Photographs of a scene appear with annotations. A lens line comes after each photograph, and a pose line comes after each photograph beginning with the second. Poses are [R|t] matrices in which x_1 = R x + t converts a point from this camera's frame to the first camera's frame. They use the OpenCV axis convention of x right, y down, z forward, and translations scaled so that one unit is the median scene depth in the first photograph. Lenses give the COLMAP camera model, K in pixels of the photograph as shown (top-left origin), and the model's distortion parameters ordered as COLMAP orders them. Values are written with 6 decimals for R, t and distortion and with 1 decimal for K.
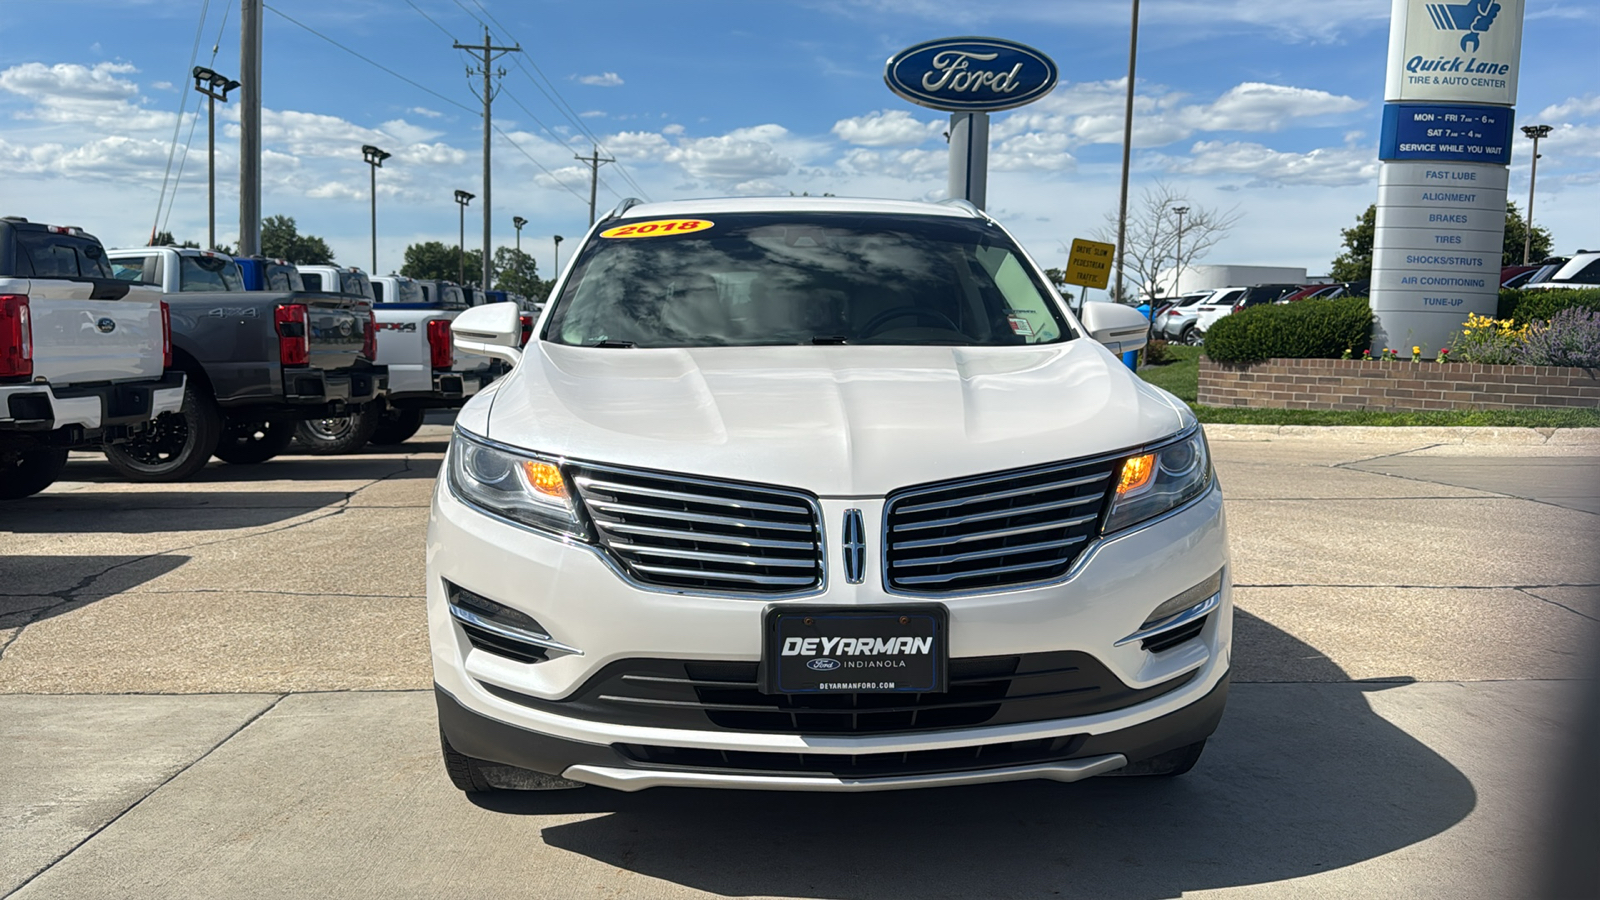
lens RADIAL K [[1411.9, 0, 800.0], [0, 1411.9, 450.0], [0, 0, 1]] dist [0.122181, -0.248177]
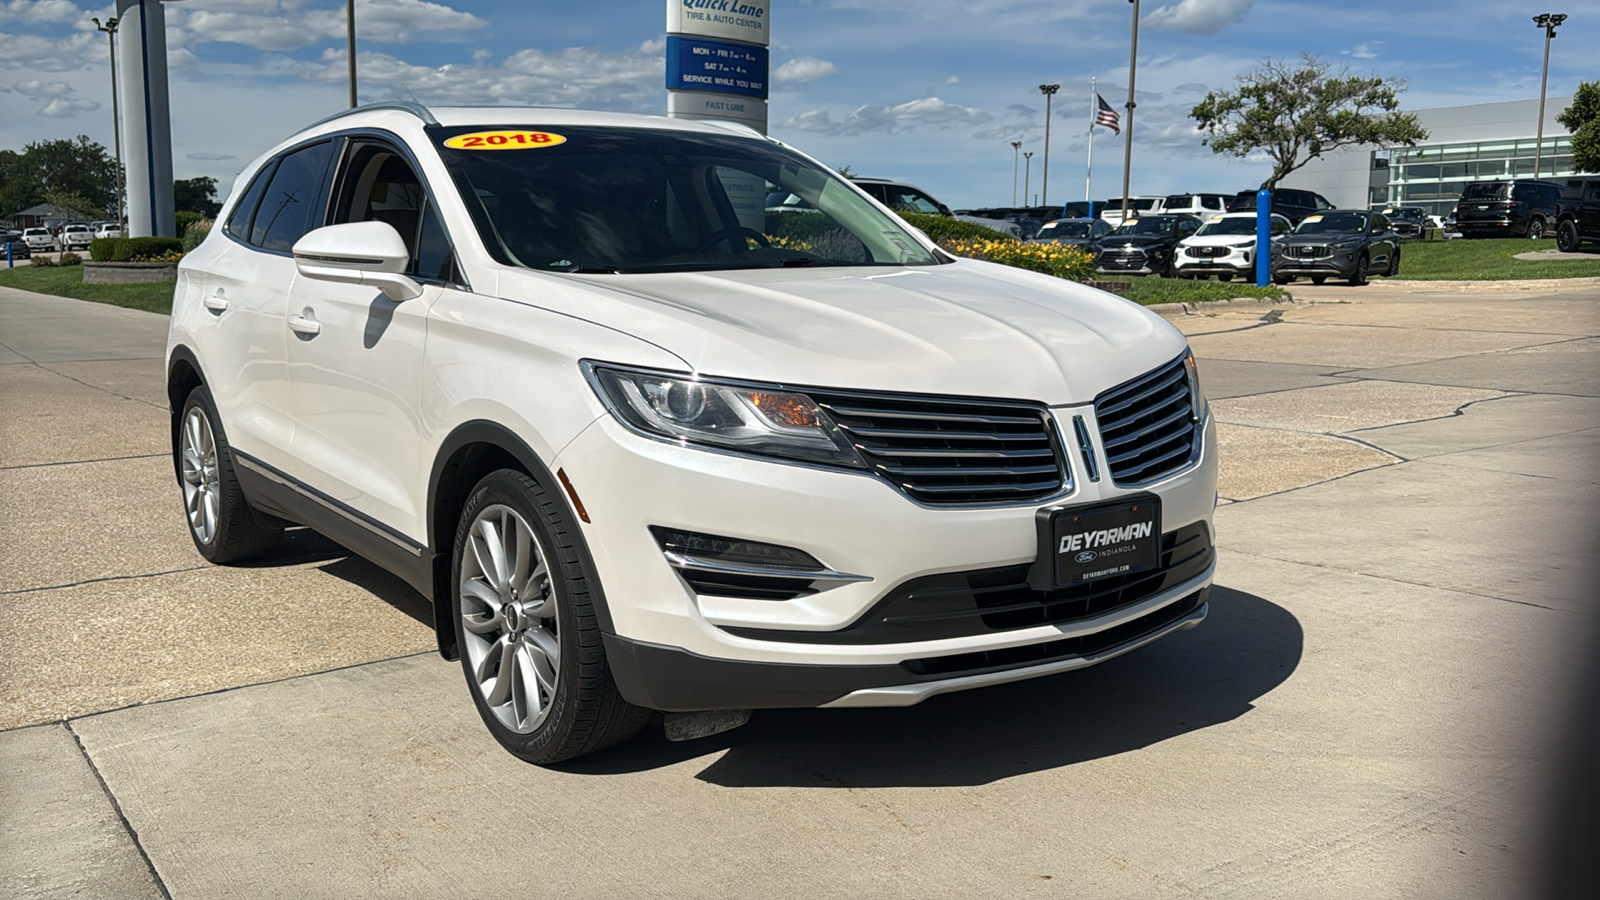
lens RADIAL K [[1411.9, 0, 800.0], [0, 1411.9, 450.0], [0, 0, 1]] dist [0.122181, -0.248177]
pose [[0.822412, -0.088698, 0.561936, -0.480212], [0.054912, 0.995535, 0.076773, -0.017862], [-0.566236, -0.032282, 0.823610, 0.131817]]
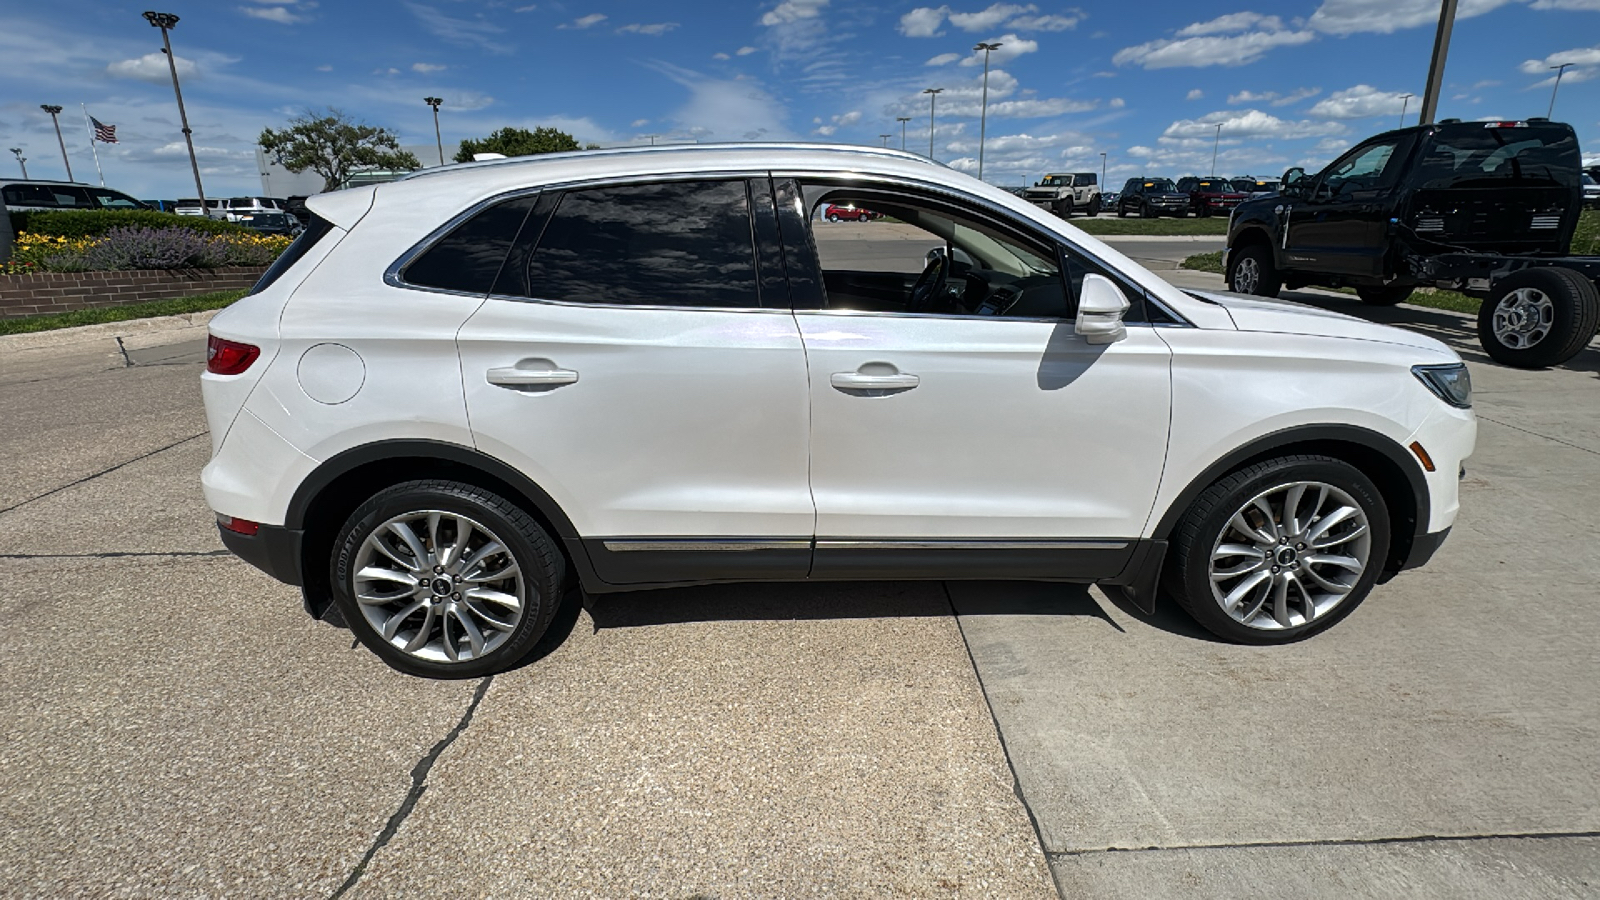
lens RADIAL K [[772.8, 0, 748.0], [0, 772.8, 447.5], [0, 0, 1]] dist [-0.009507, -0.000211]
pose [[-0.008297, -0.291281, 0.956602, -0.705288], [0.095139, 0.952065, 0.290724, -0.159377], [-0.995429, 0.093423, 0.019813, 1.188862]]
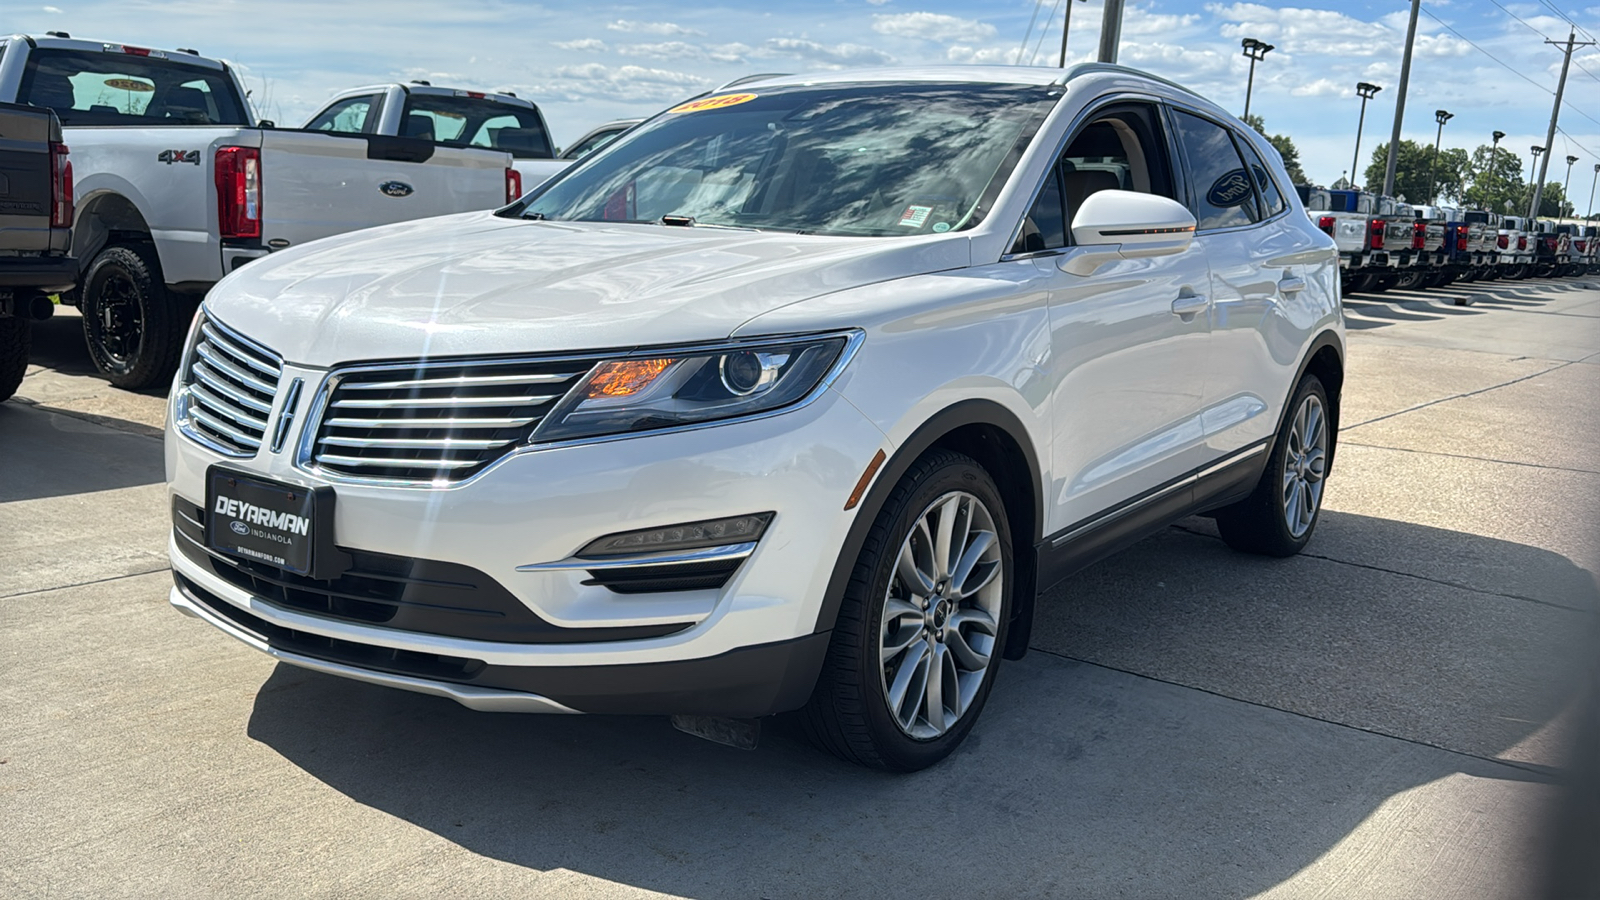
lens RADIAL K [[1404.3, 0, 800.0], [0, 1404.3, 450.0], [0, 0, 1]] dist [0.038063, -0.010551]
pose [[0.798314, 0.137310, -0.586379, 0.553342], [-0.095429, 0.990202, 0.101951, -0.025146], [0.594632, -0.025431, 0.803596, 0.269217]]
